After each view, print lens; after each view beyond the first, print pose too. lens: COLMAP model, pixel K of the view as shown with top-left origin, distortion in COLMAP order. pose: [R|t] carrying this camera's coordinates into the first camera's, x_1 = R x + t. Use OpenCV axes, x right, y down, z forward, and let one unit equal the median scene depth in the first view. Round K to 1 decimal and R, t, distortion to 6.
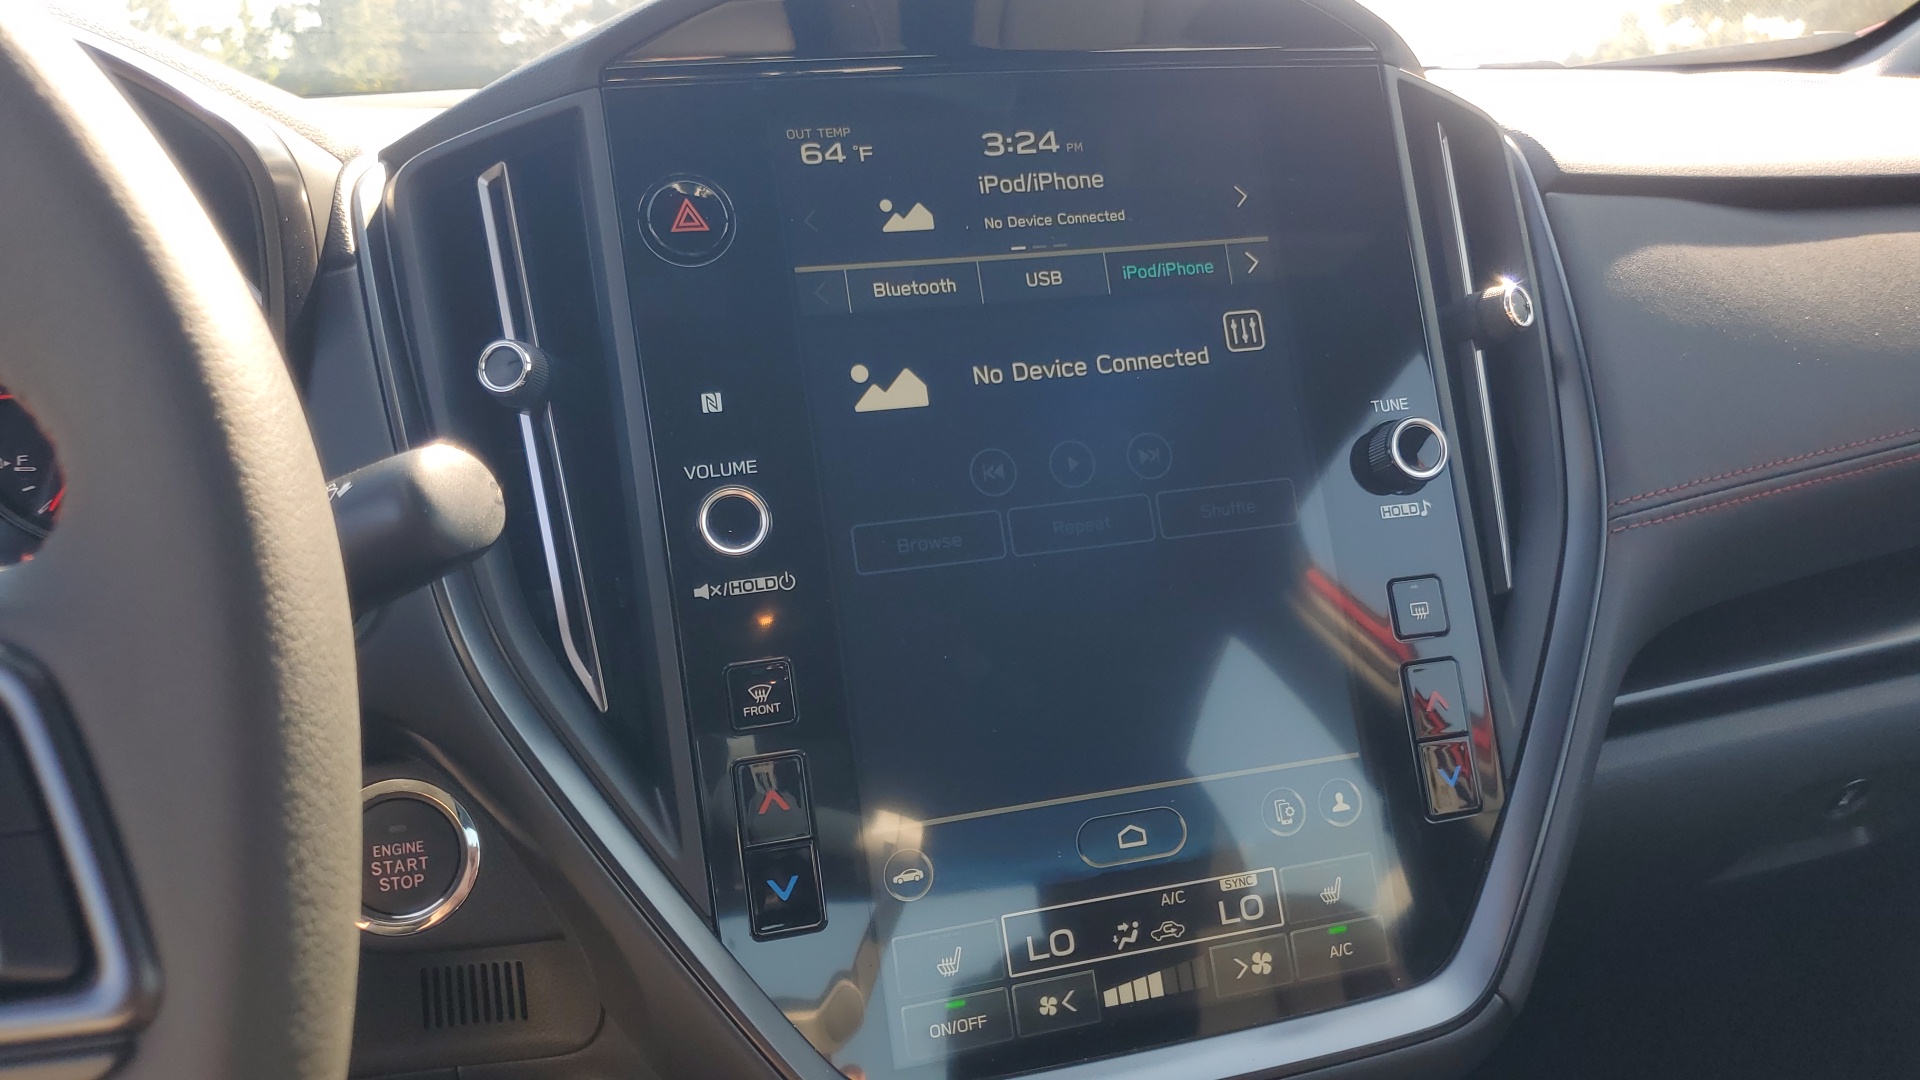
lens RADIAL K [[1527.9, 0, 972.3], [0, 1527.9, 544.2], [0, 0, 1]] dist [0.023536, -0.080008]
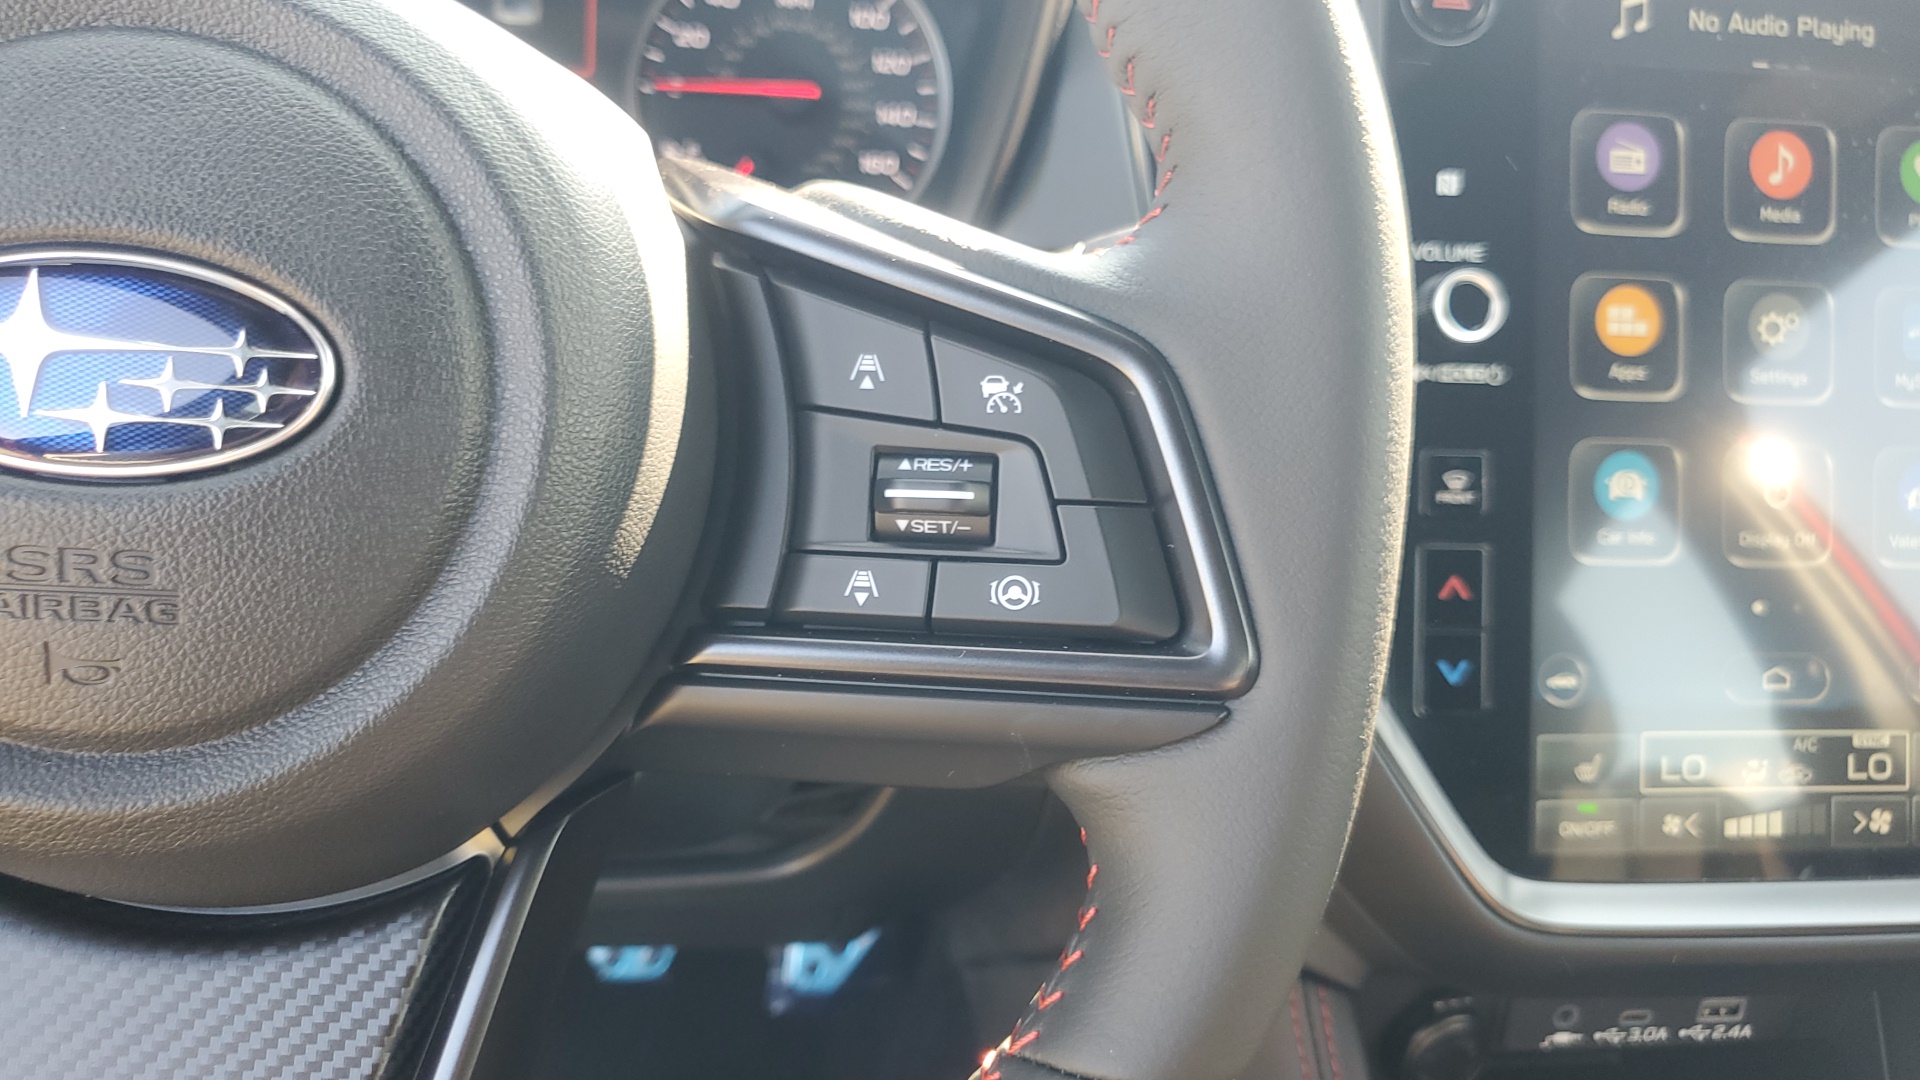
lens RADIAL K [[1557.3, 0, 917.0], [0, 1557.3, 544.7], [0, 0, 1]] dist [-0.013329, -0.011997]
pose [[0.980301, 0.159259, -0.116820, -0.348193], [-0.142852, 0.980150, 0.137478, 0.047140], [0.136396, -0.118082, 0.983592, -0.065372]]
